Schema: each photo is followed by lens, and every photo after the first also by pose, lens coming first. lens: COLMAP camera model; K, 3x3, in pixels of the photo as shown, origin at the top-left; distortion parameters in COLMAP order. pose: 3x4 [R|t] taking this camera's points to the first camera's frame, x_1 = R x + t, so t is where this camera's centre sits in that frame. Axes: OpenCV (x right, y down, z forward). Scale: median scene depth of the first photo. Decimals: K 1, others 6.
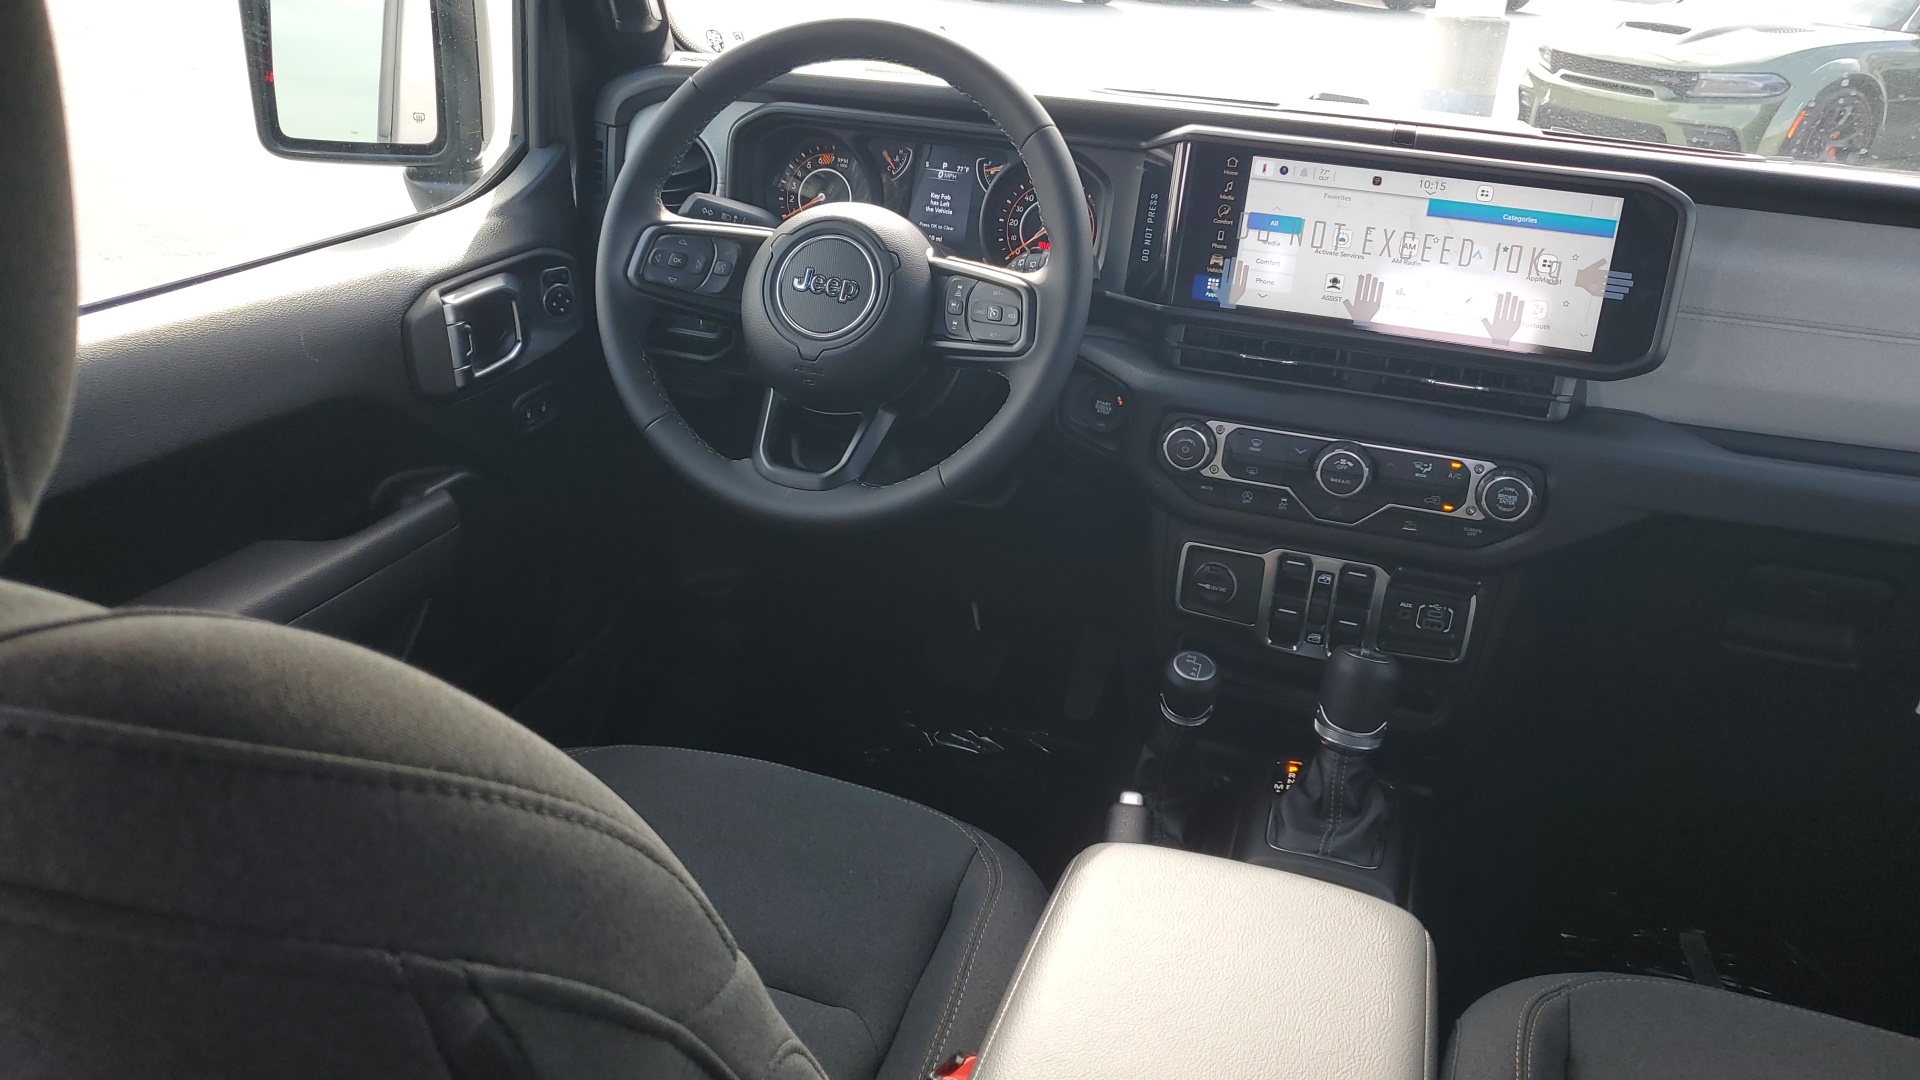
lens RADIAL K [[1515.2, 0, 979.5], [0, 1515.2, 542.9], [0, 0, 1]] dist [0.051695, -0.057895]
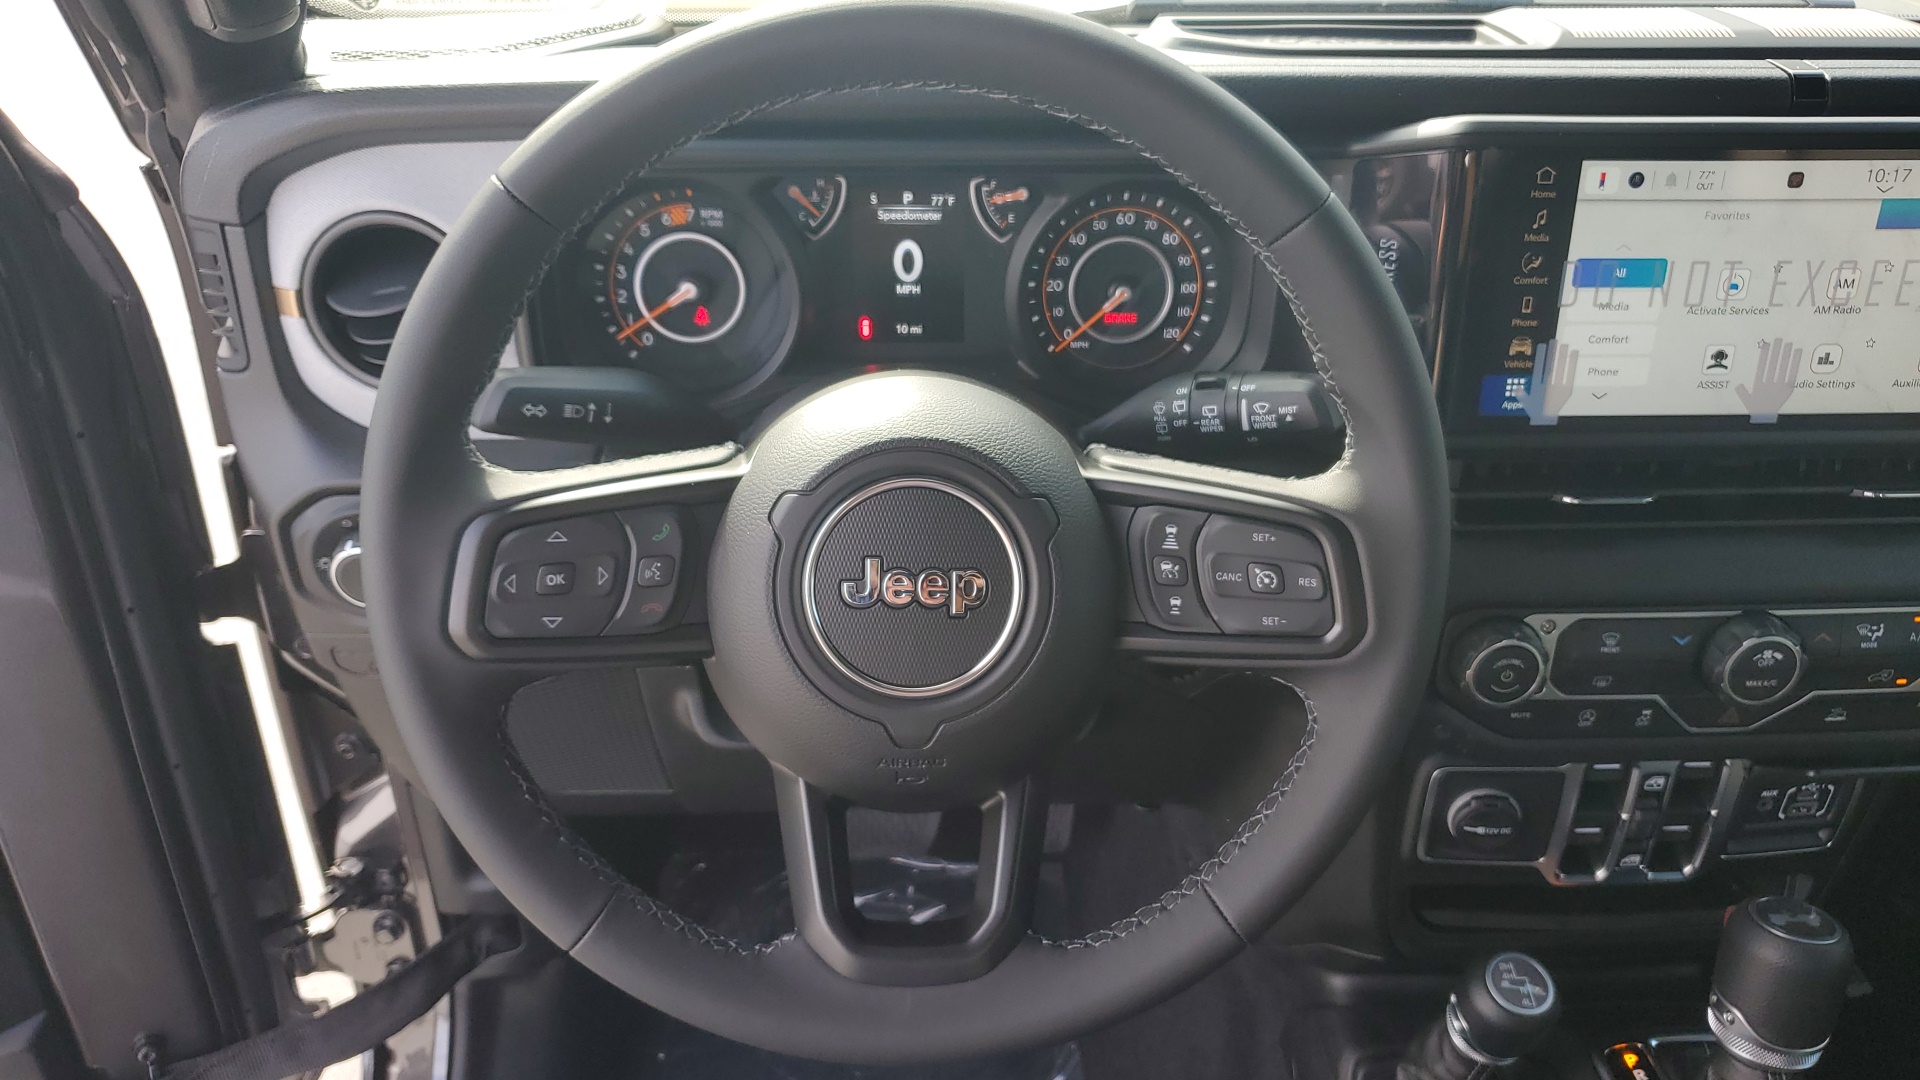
lens RADIAL K [[1515.2, 0, 991.3], [0, 1515.2, 543.4], [0, 0, 1]] dist [0.051695, -0.057895]
pose [[0.930109, -0.229214, 0.286983, -0.207720], [0.176573, 0.964200, 0.197838, -0.266948], [-0.322056, -0.133338, 0.937284, 0.534070]]
